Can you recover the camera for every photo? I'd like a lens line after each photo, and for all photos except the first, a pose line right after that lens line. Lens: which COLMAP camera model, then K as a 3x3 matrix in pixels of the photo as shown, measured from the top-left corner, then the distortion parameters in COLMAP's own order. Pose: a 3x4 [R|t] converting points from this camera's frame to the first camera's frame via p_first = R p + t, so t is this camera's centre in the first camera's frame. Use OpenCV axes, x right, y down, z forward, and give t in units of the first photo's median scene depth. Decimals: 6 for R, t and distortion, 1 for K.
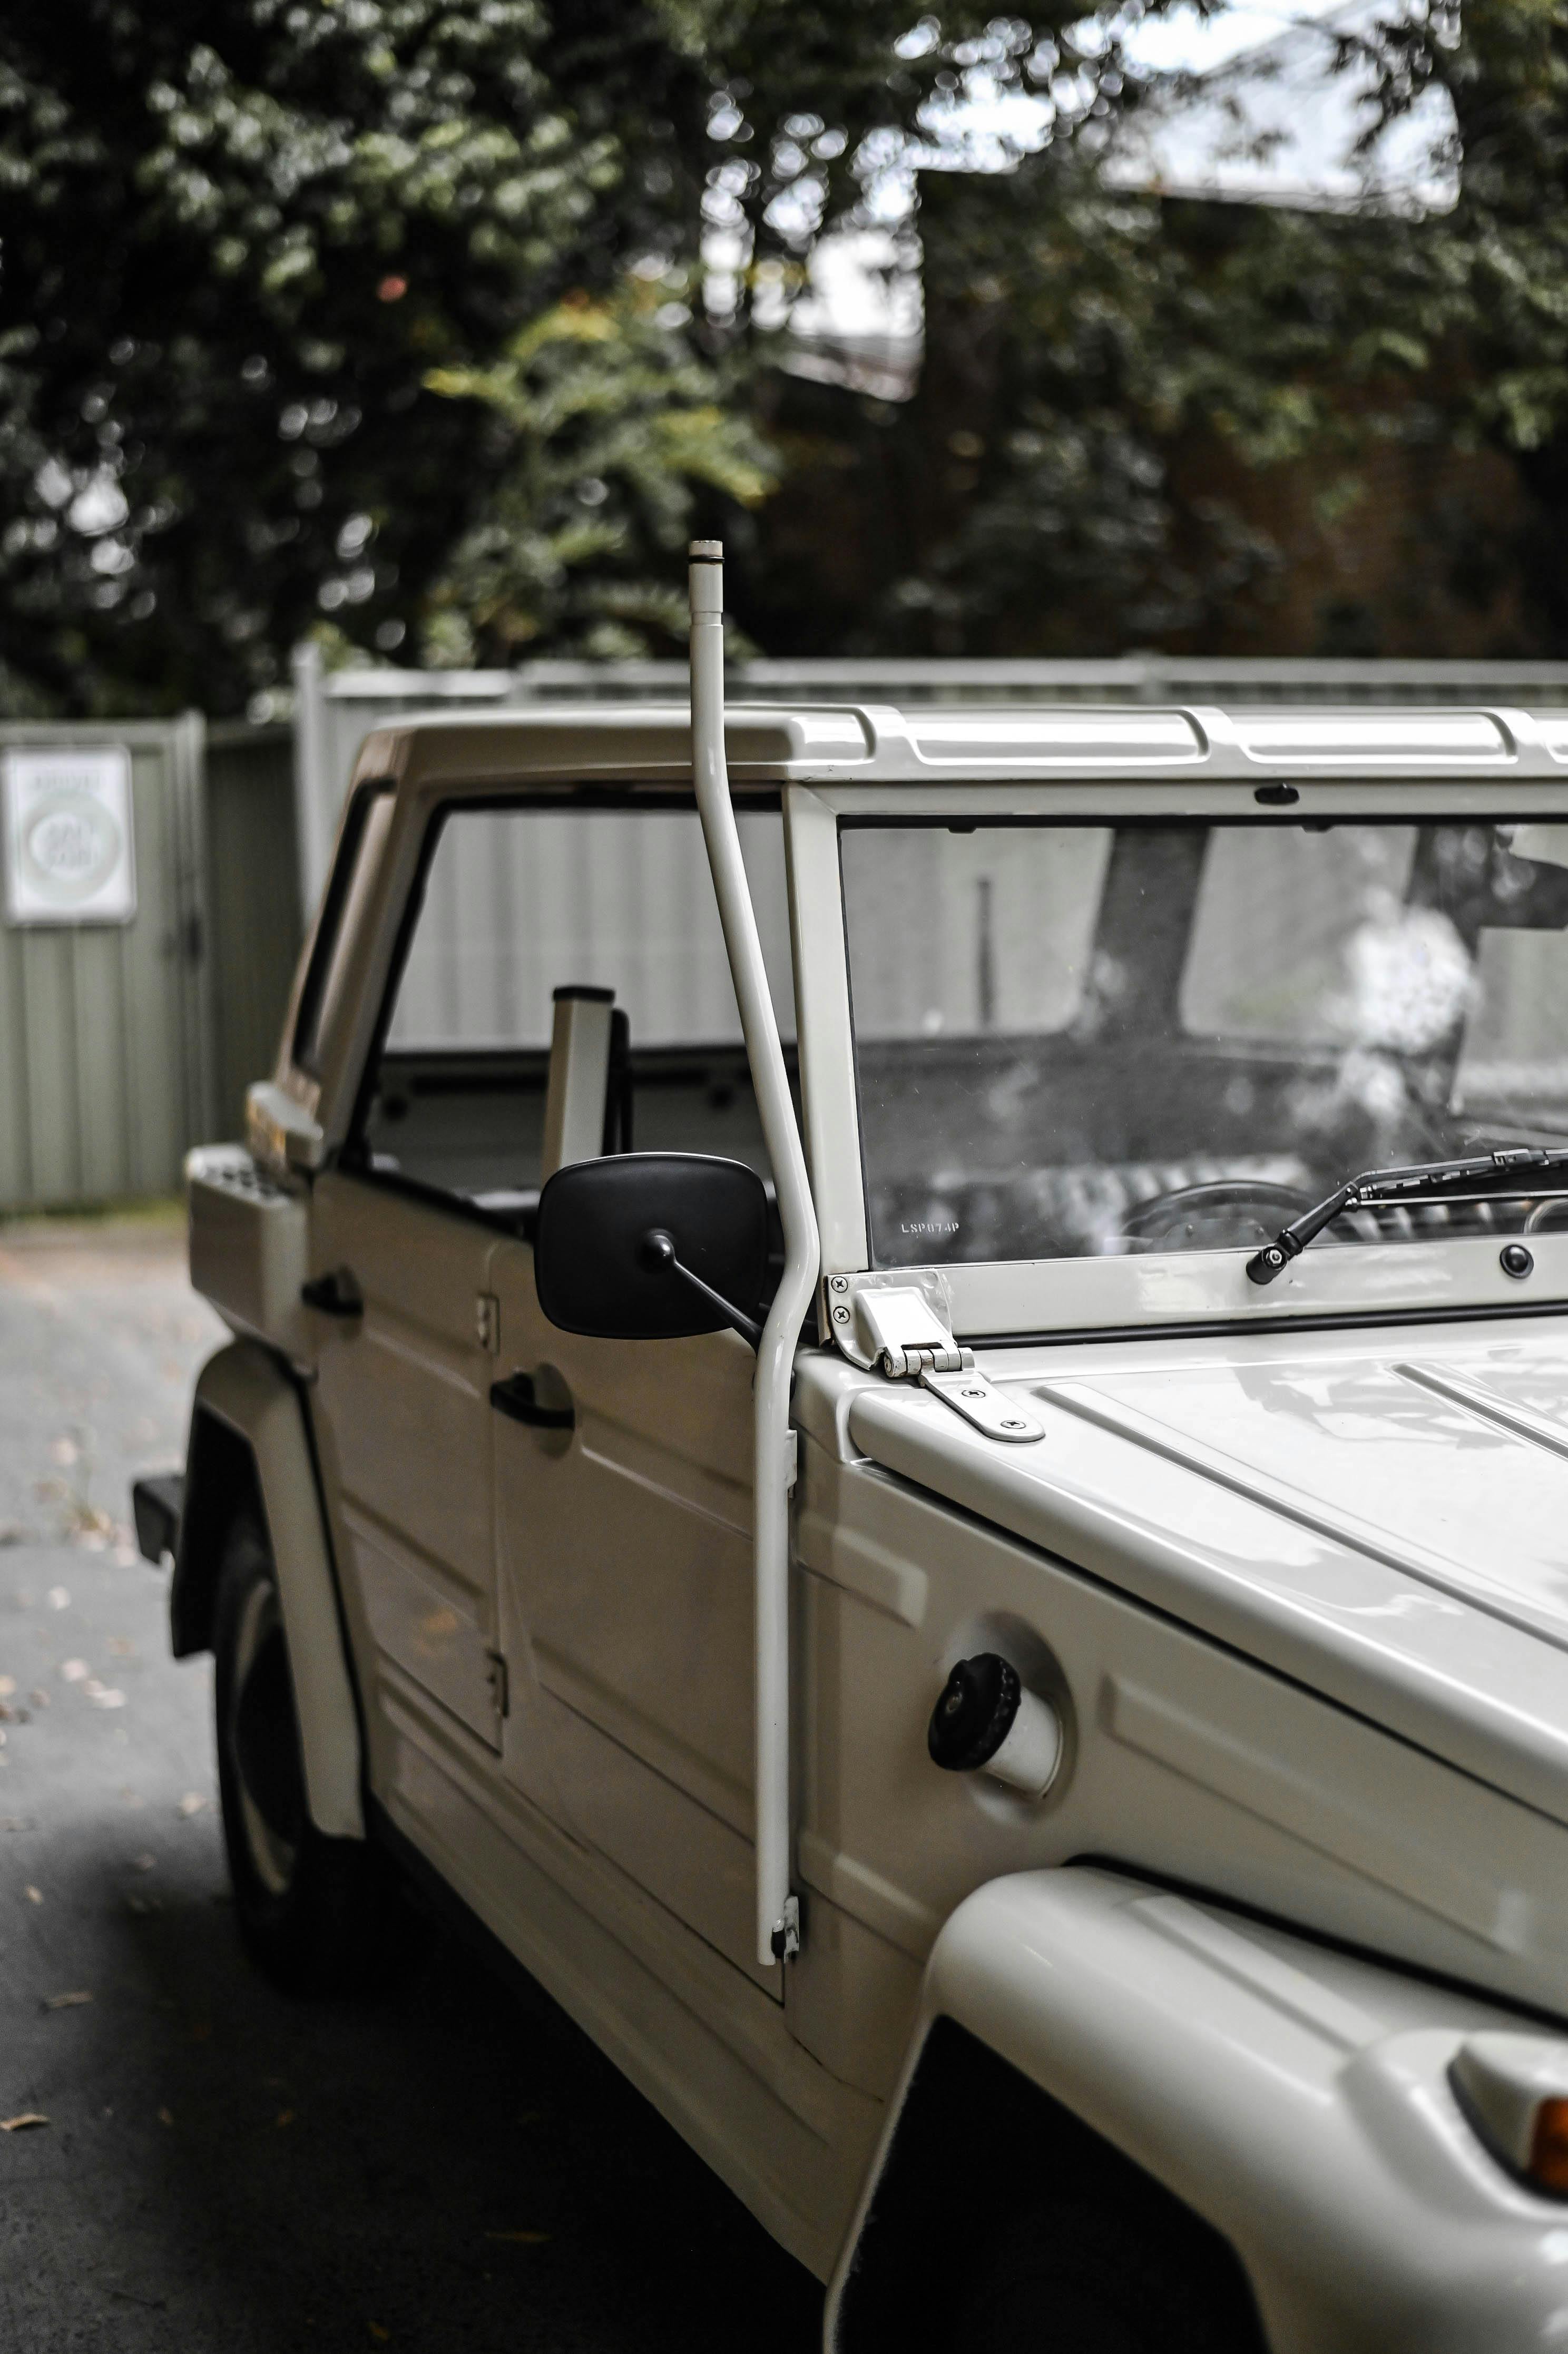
lens RADIAL K [[3513.7, 0, 781.4], [0, 3513.7, 1188.2], [0, 0, 1]] dist [0.045820, 0.000000]
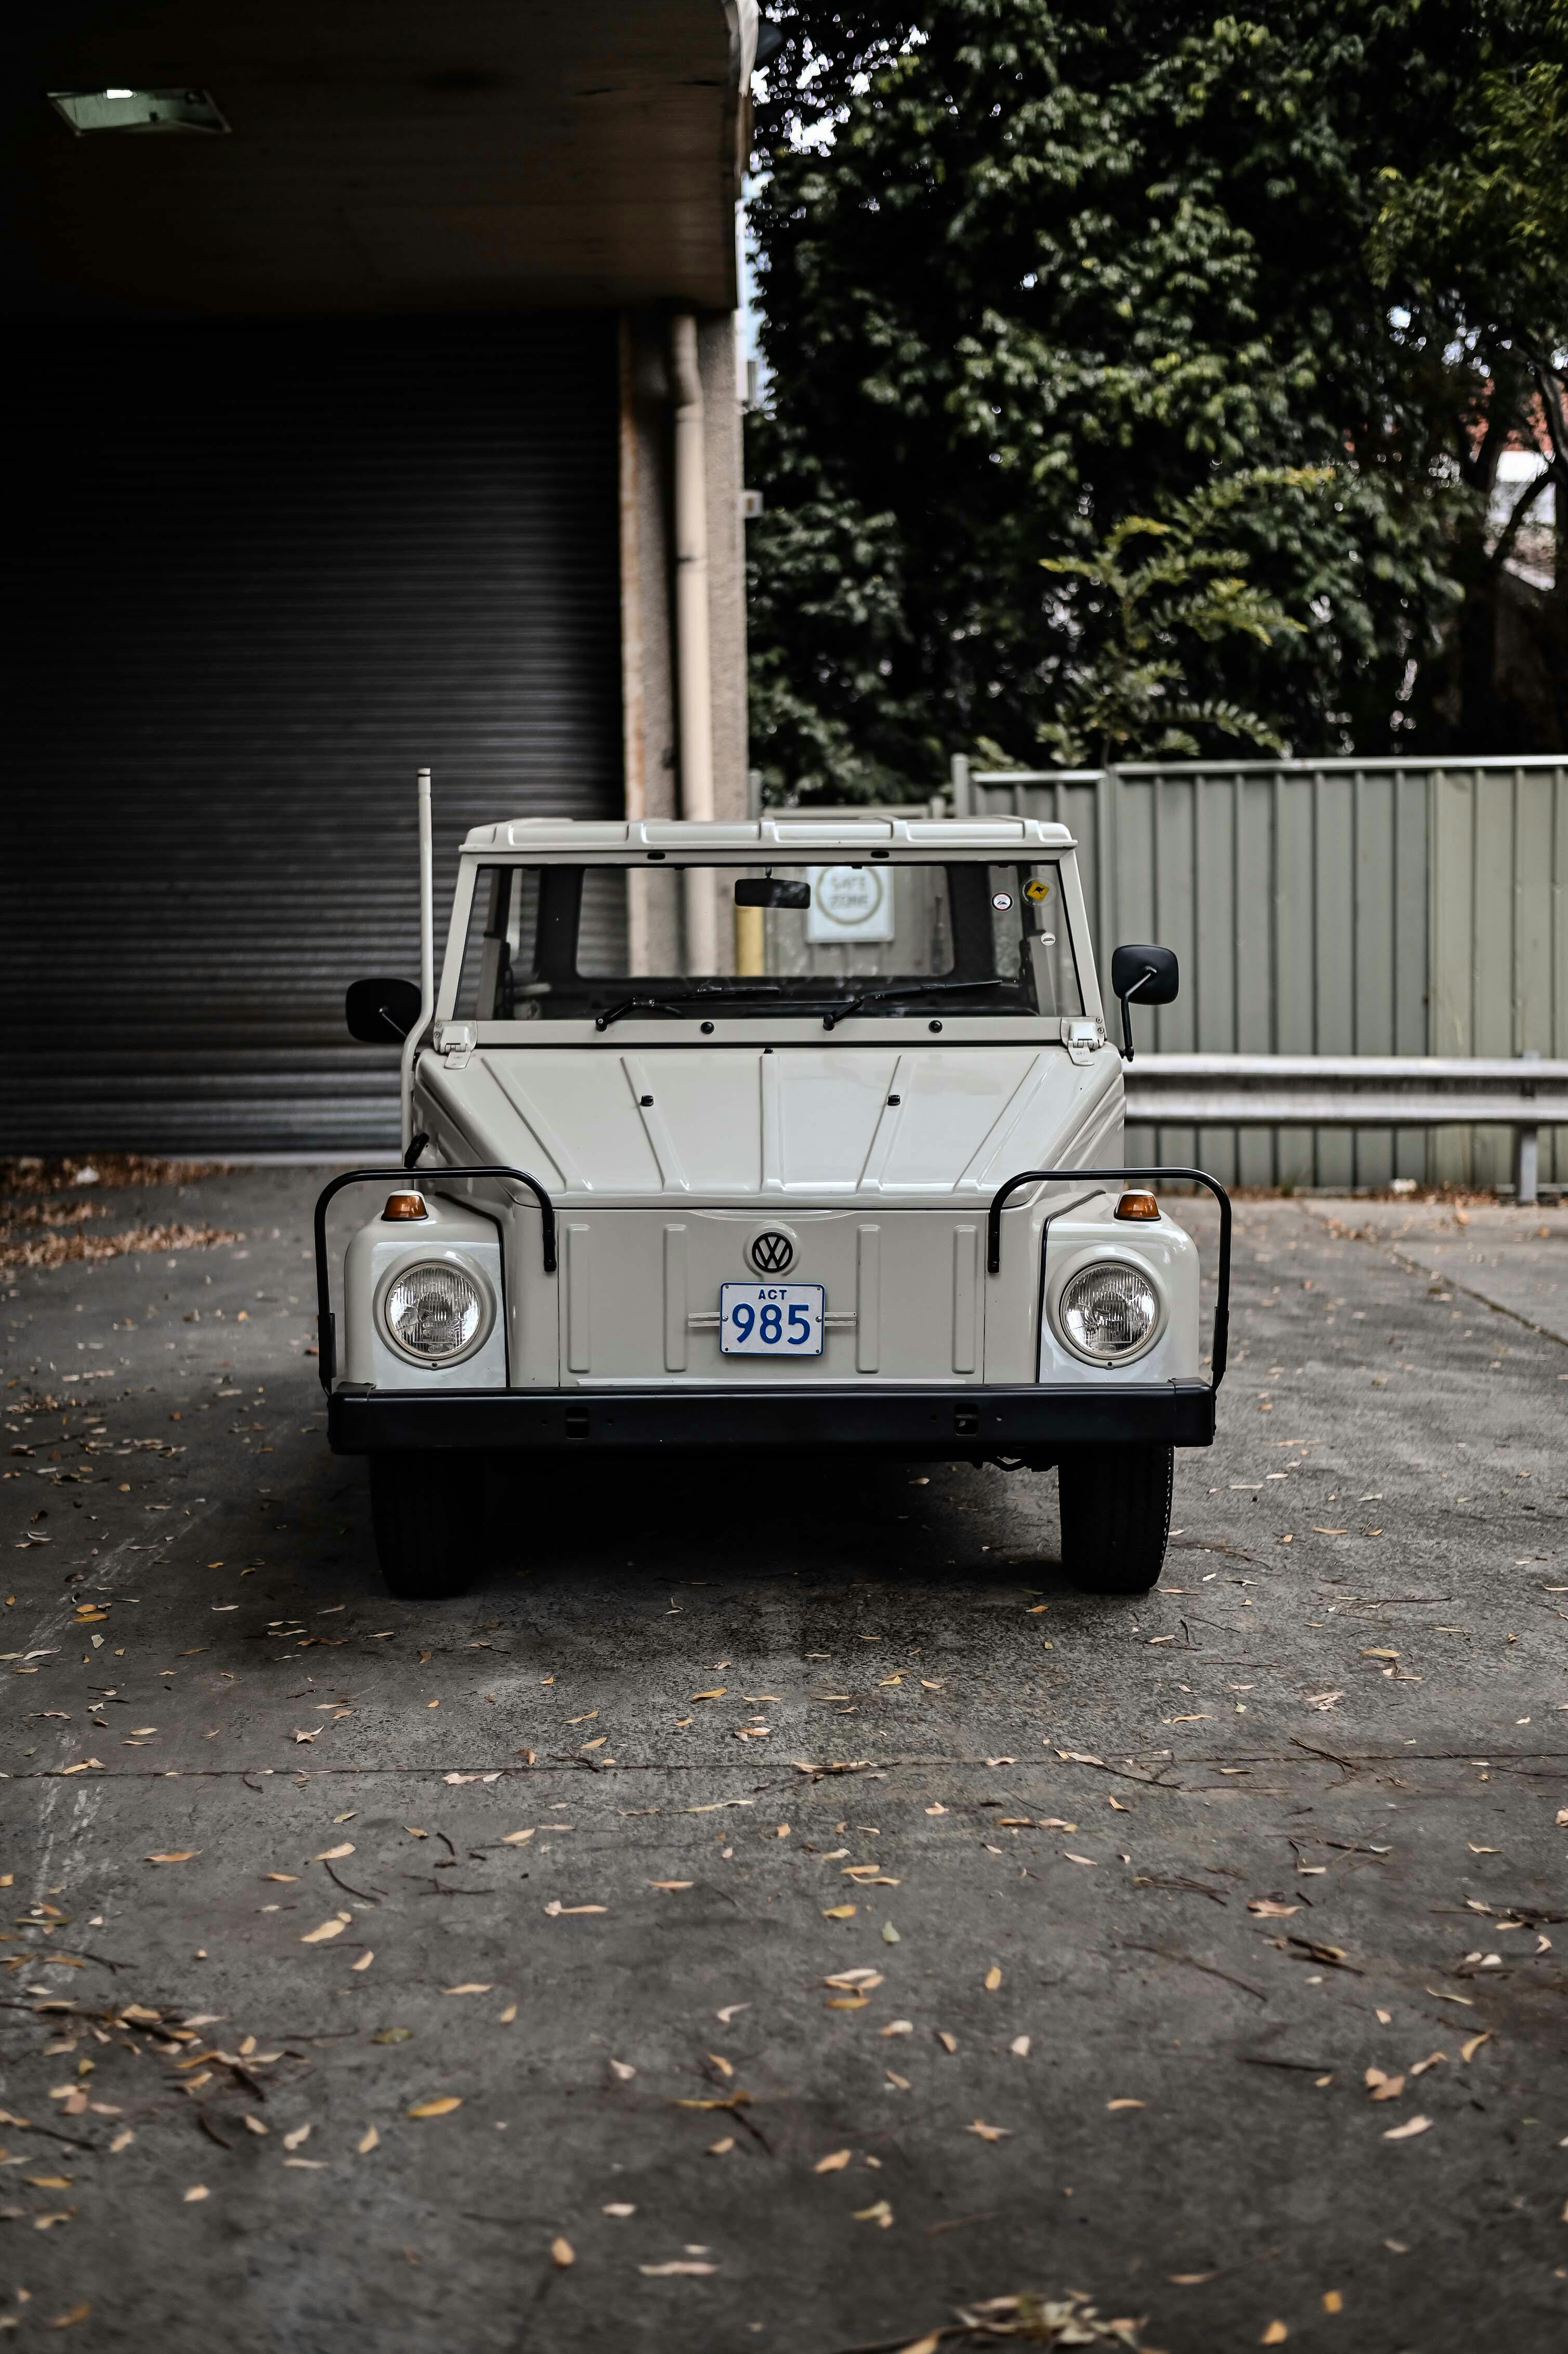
lens RADIAL K [[3540.9, 0, 777.3], [0, 3540.9, 1174.0], [0, 0, 1]] dist [-0.016920, 0.000000]
pose [[0.940409, 0.028971, -0.338809, 0.227078], [-0.036208, 0.999231, -0.015060, 0.032905], [0.338112, 0.026430, 0.940735, -0.294866]]
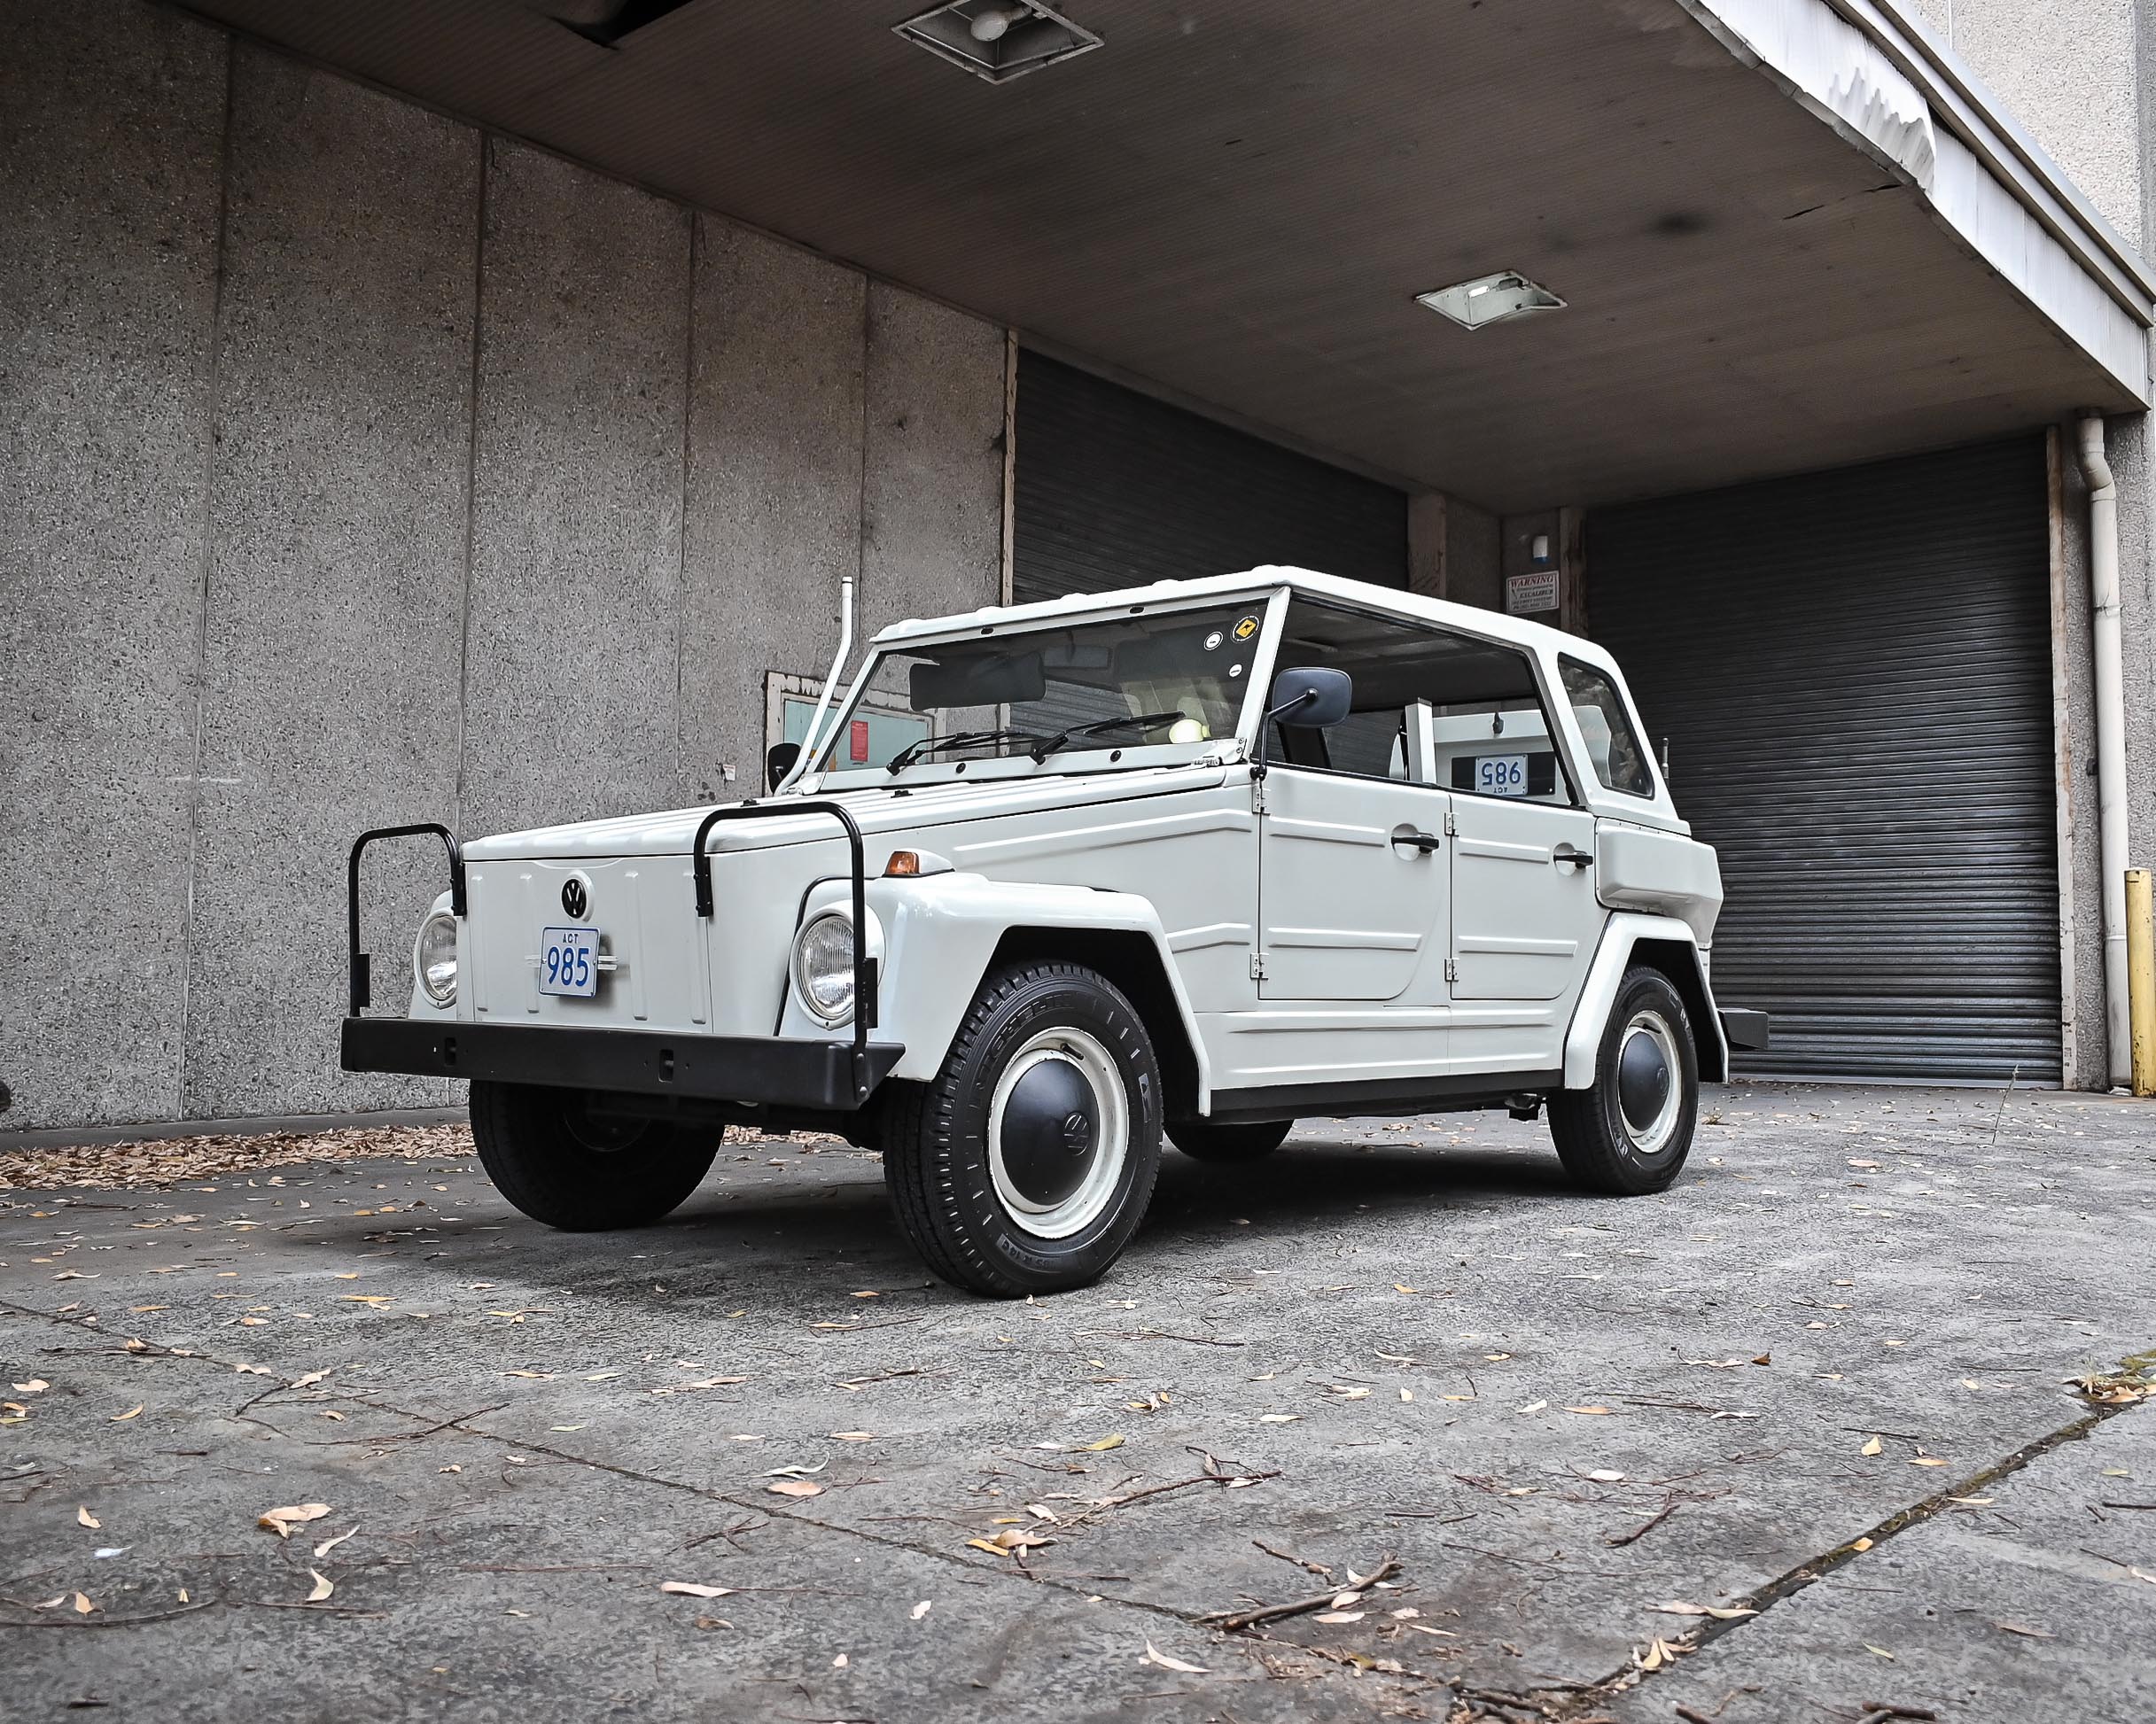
lens RADIAL K [[2053.4, 0, 1079.4], [0, 2053.4, 851.6], [0, 0, 1]] dist [-0.079206, 0.000000]
pose [[0.440831, -0.049195, -0.896241, 0.349467], [-0.113342, 0.987454, -0.109950, 0.052003], [0.890405, 0.150051, 0.429724, 0.063095]]
